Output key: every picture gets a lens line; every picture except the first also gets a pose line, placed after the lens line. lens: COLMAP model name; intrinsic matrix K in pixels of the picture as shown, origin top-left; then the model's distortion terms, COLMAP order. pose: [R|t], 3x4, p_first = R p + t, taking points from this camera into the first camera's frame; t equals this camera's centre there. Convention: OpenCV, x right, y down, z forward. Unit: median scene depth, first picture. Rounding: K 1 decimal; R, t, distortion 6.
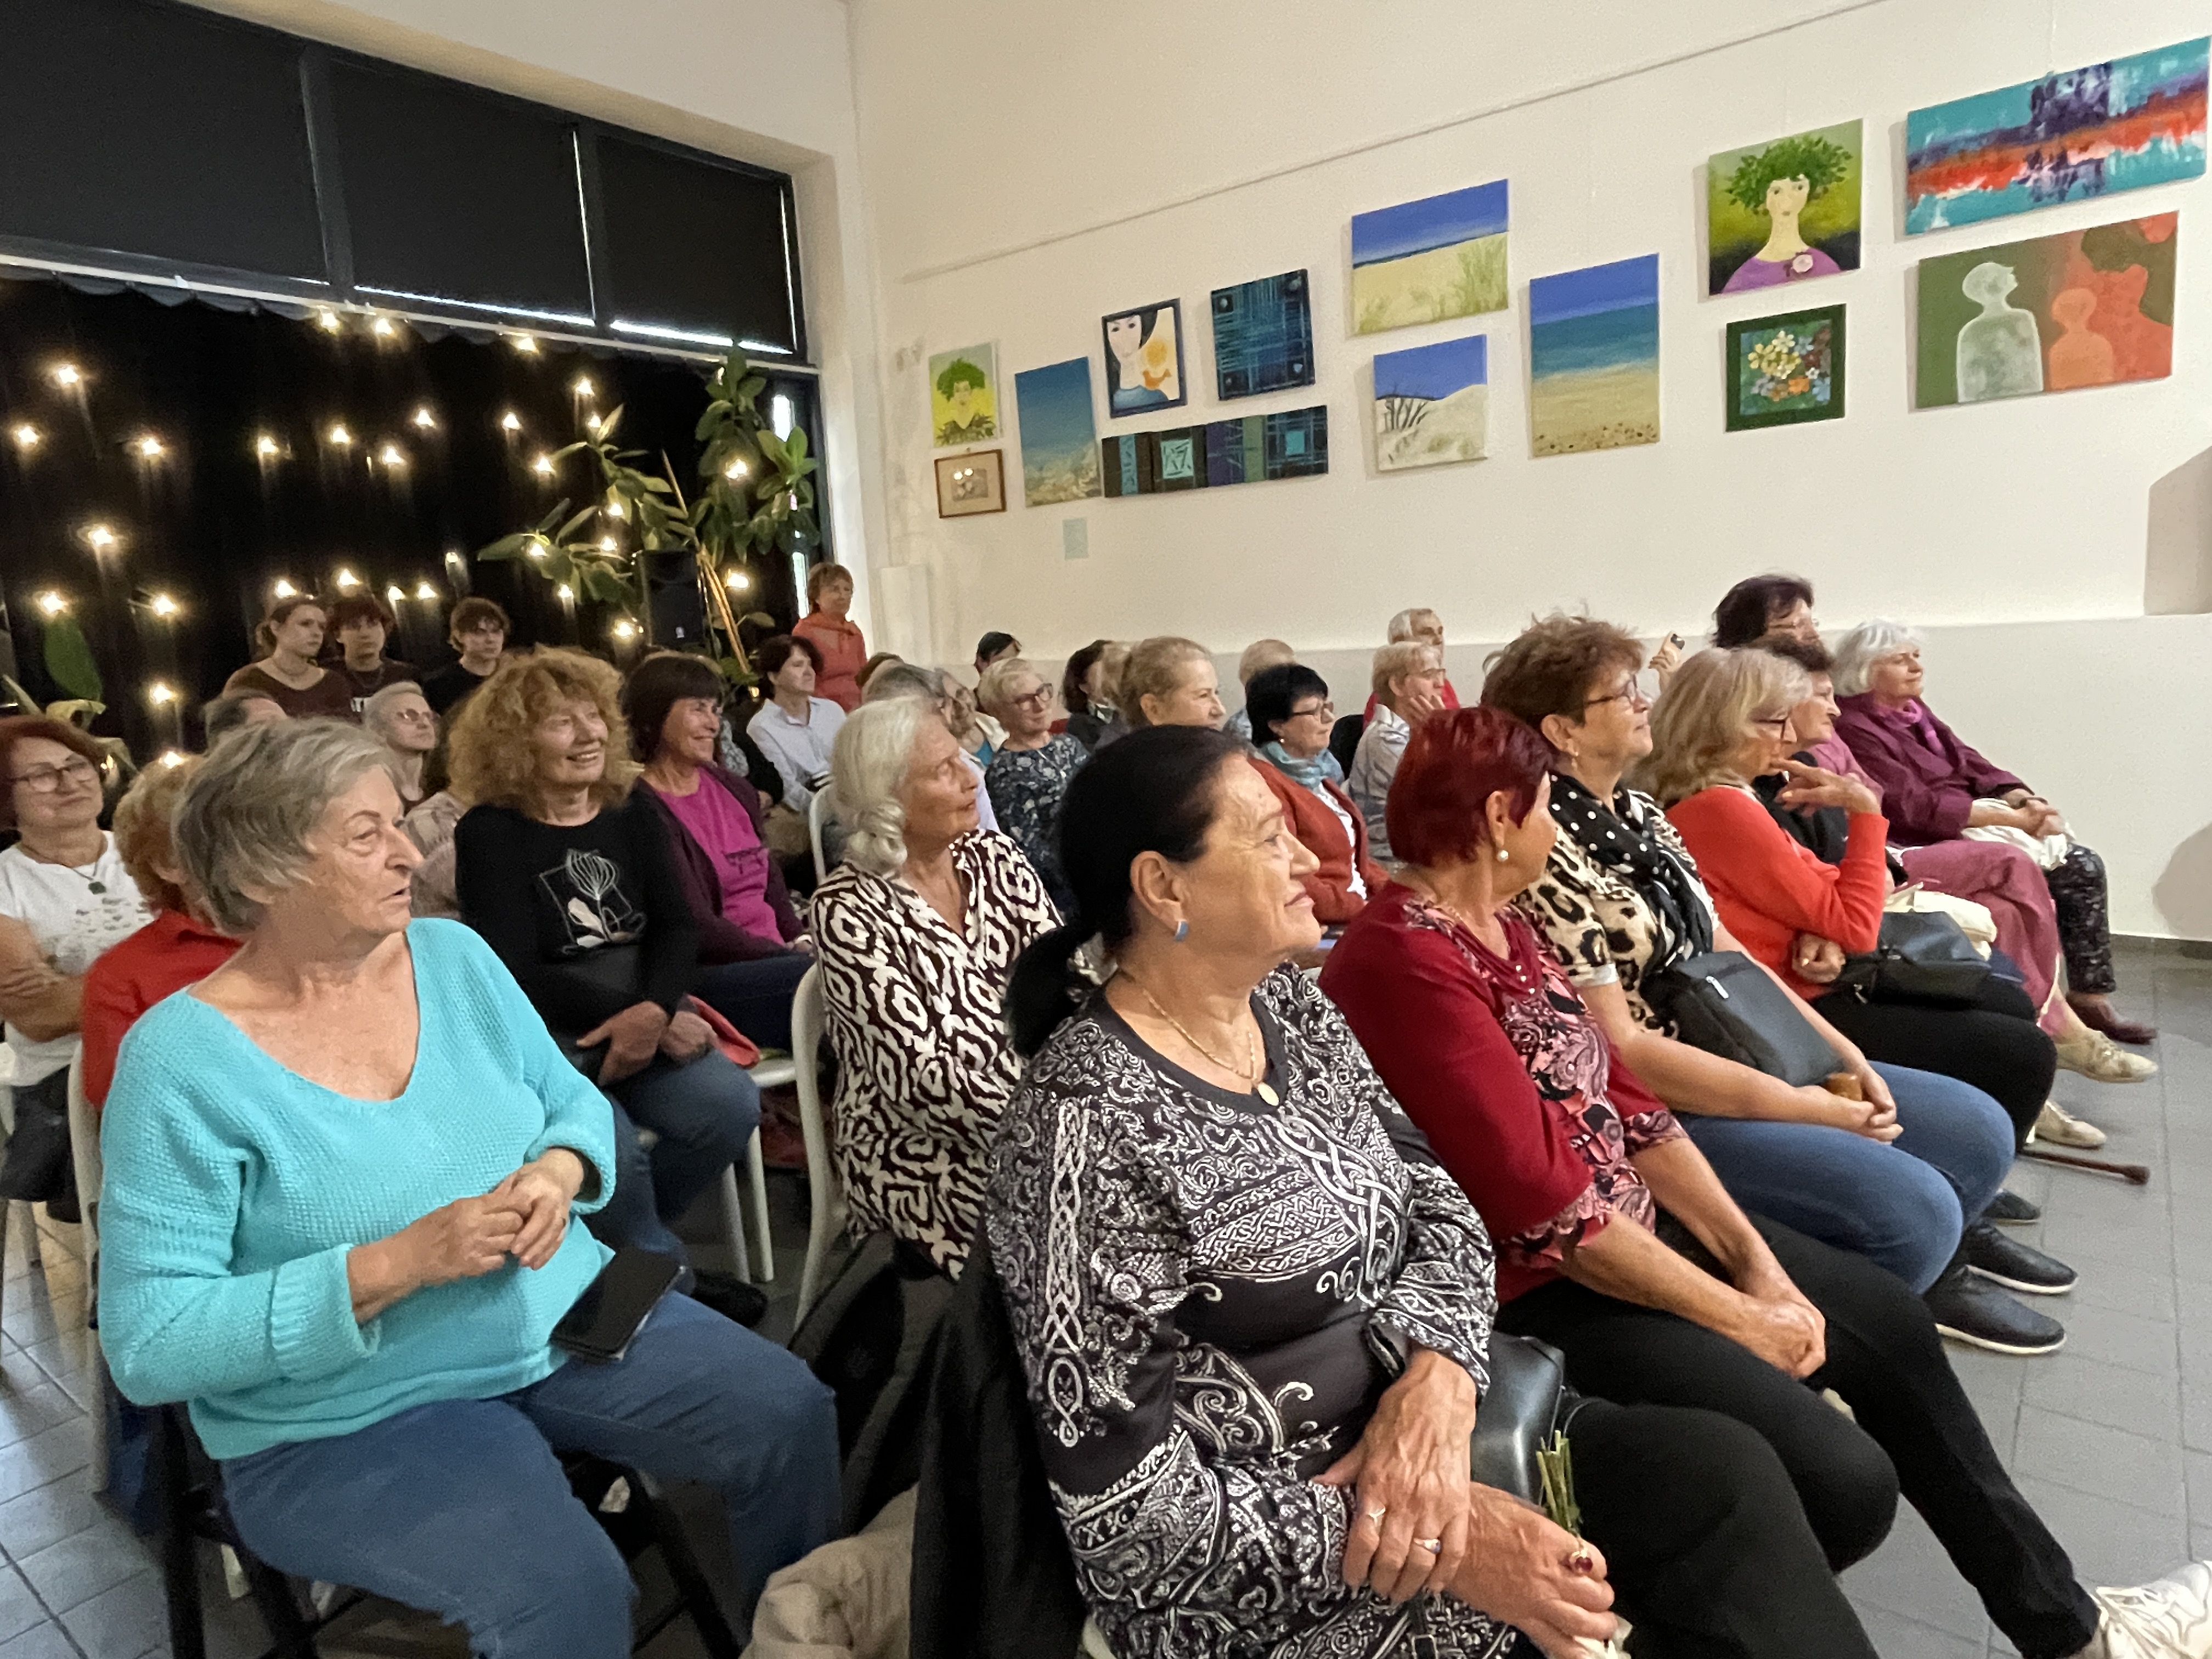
lens RADIAL K [[1312.2, 0, 1101.4], [0, 1312.2, 808.0], [0, 0, 1]] dist [0.000687, -0.001840]
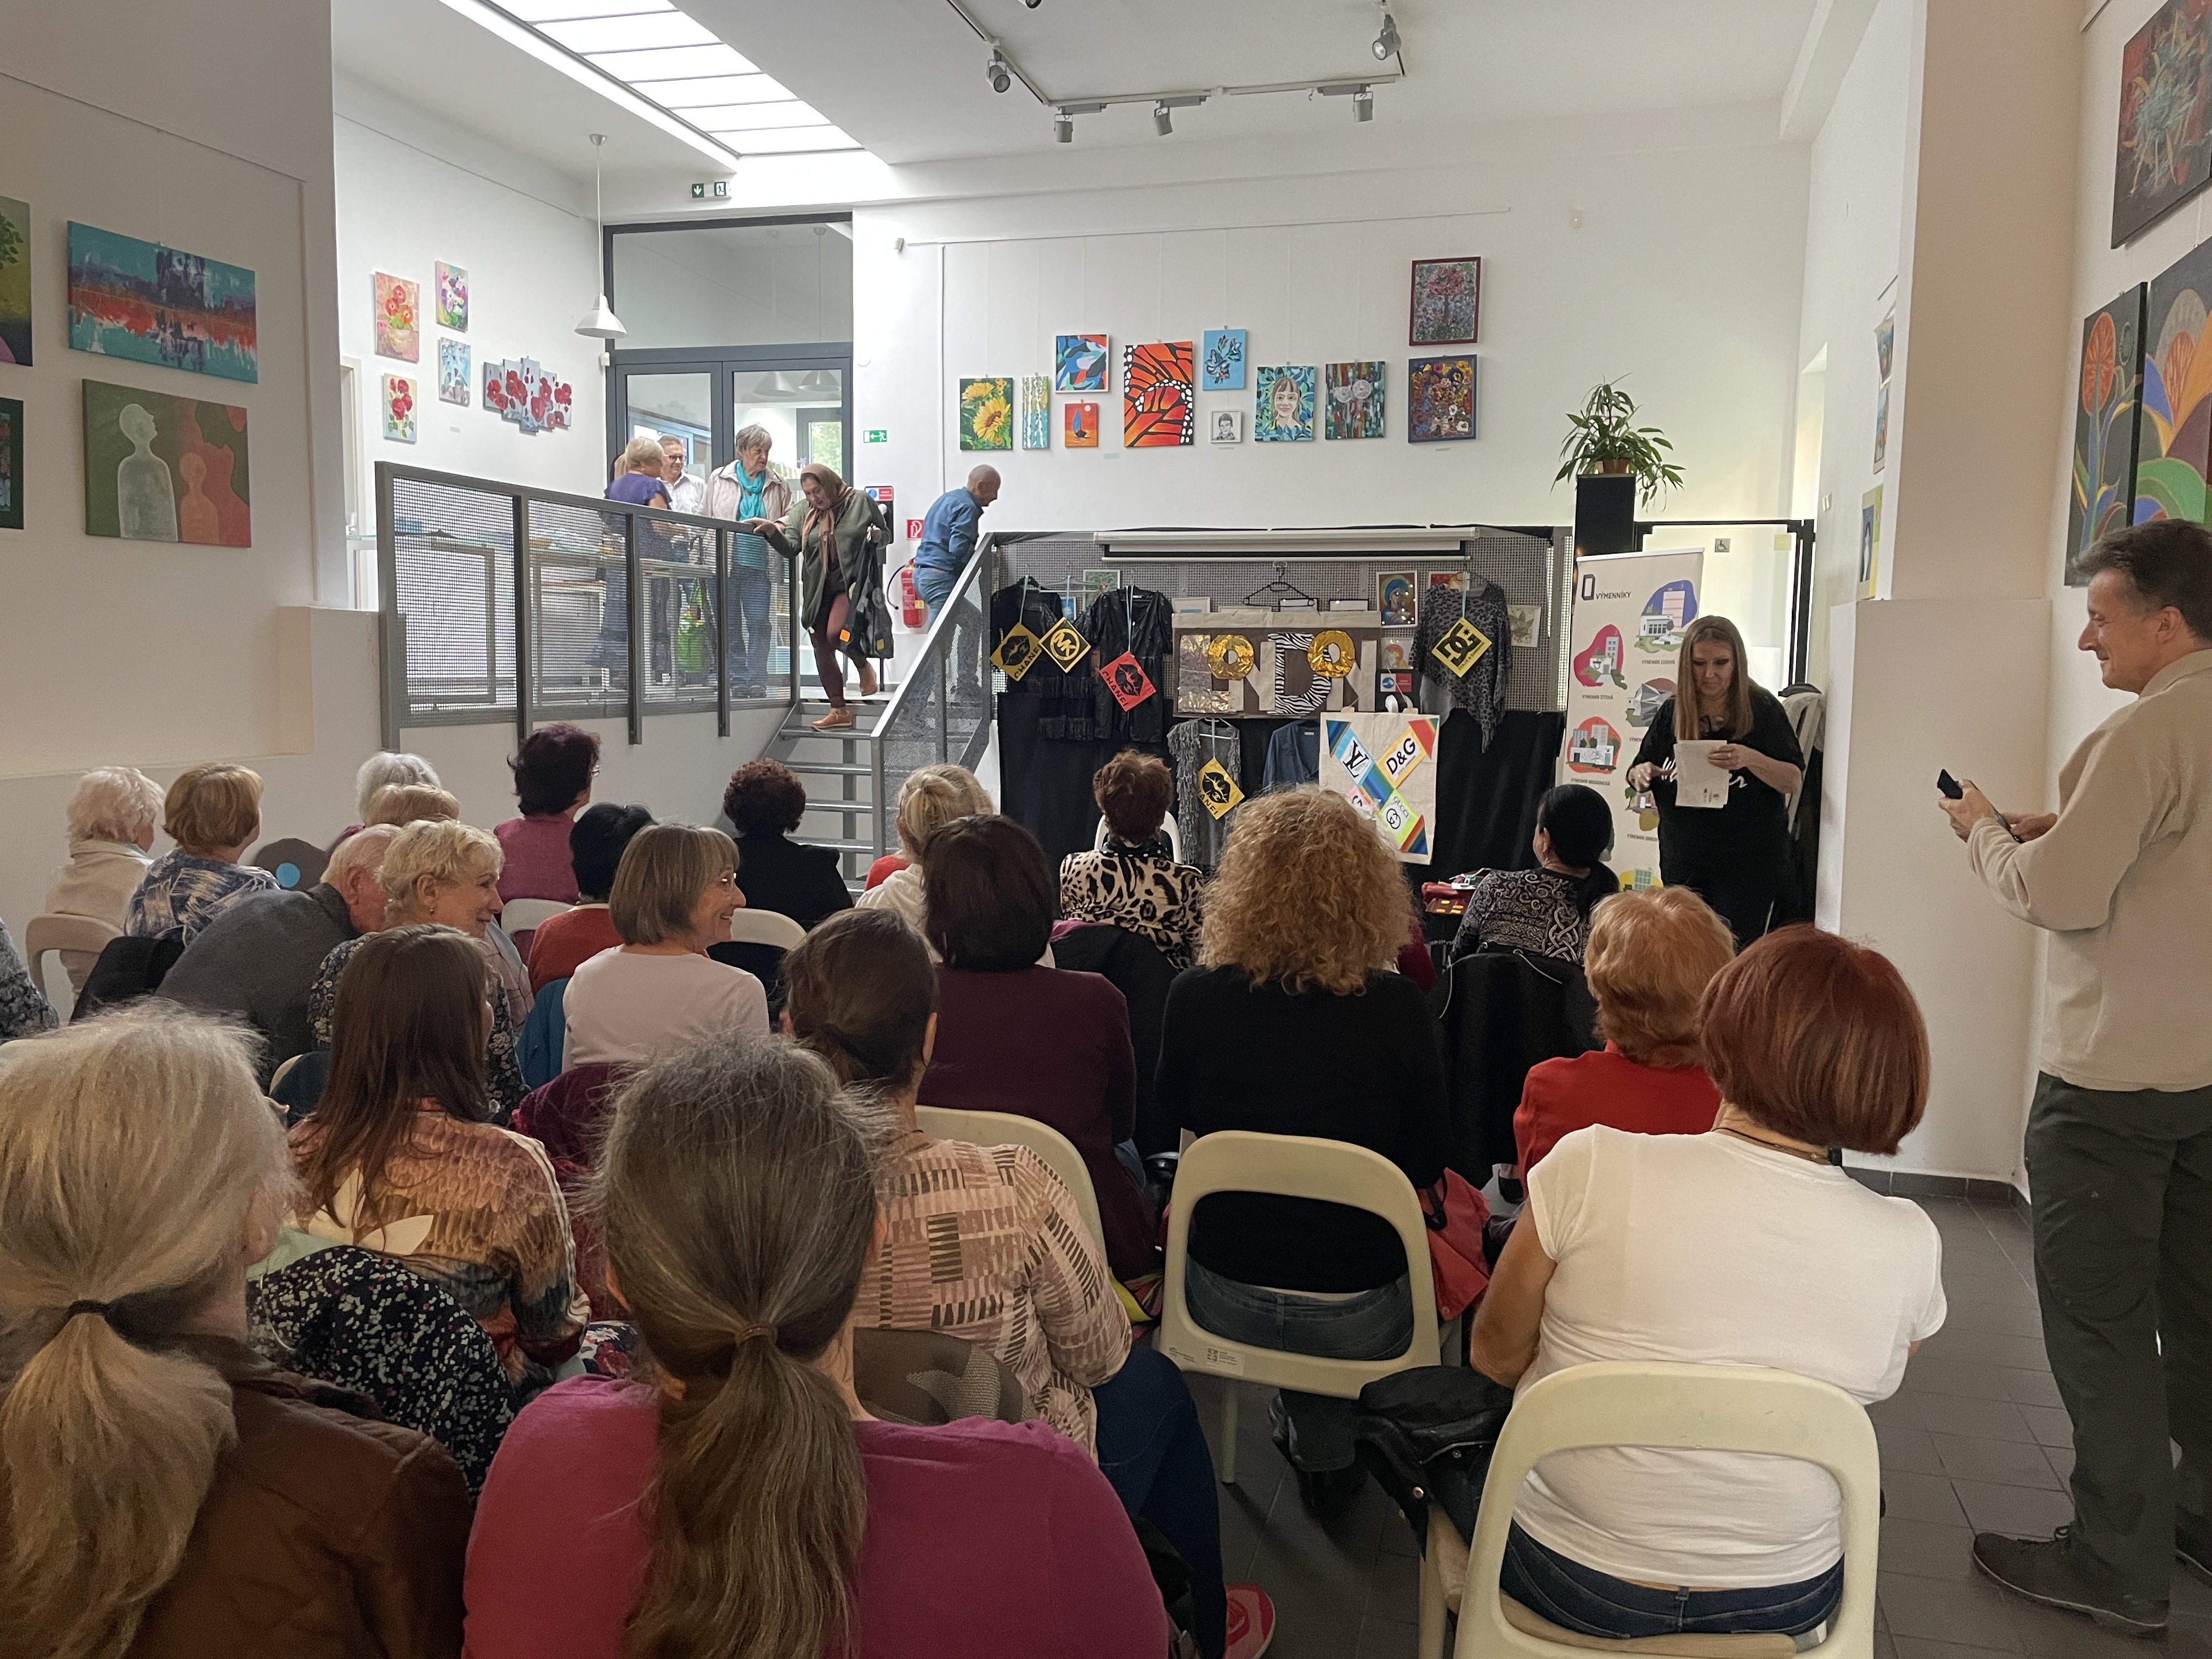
lens RADIAL K [[1667.0, 0, 1105.2], [0, 1667.0, 822.1], [0, 0, 1]] dist [0.046202, -0.042774]
pose [[-0.382316, -0.043875, 0.922989, -0.742218], [0.136373, 0.985255, 0.103322, -0.124505], [-0.913913, 0.165373, -0.370695, 0.789747]]
